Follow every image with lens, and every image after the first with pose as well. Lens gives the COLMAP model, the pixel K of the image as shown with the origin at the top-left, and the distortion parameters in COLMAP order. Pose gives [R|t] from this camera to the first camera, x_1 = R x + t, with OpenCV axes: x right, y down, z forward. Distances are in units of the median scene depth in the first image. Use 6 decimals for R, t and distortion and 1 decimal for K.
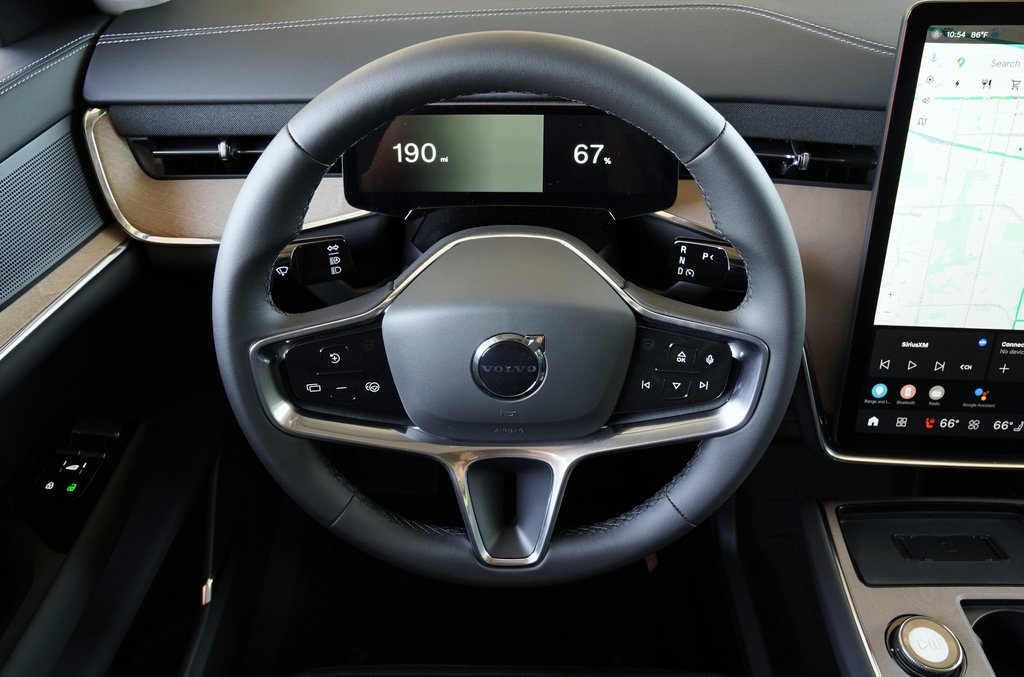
lens RADIAL K [[759.1, 0, 512.0], [0, 759.1, 338.5], [0, 0, 1]] dist [-0.113512, 0.102477]
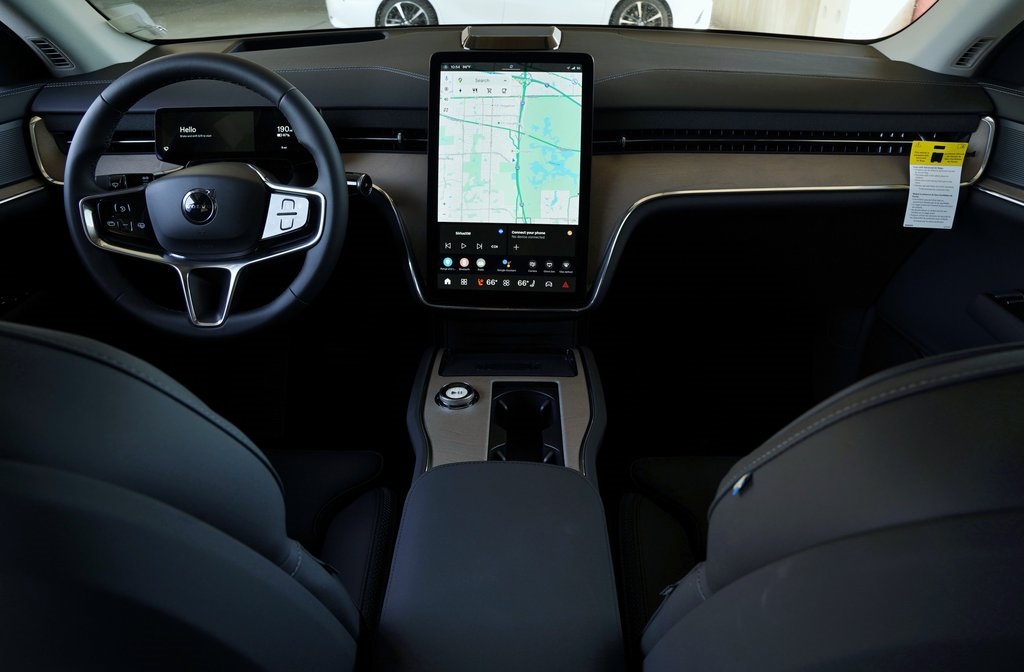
lens RADIAL K [[706.8, 0, 512.0], [0, 706.8, 336.0], [0, 0, 1]] dist [-0.130289, 0.093880]
pose [[0.999975, 0.006395, 0.003081, 0.668551], [-0.005597, 0.977276, -0.211896, 0.613485], [-0.004366, 0.211874, 0.977287, -0.601162]]
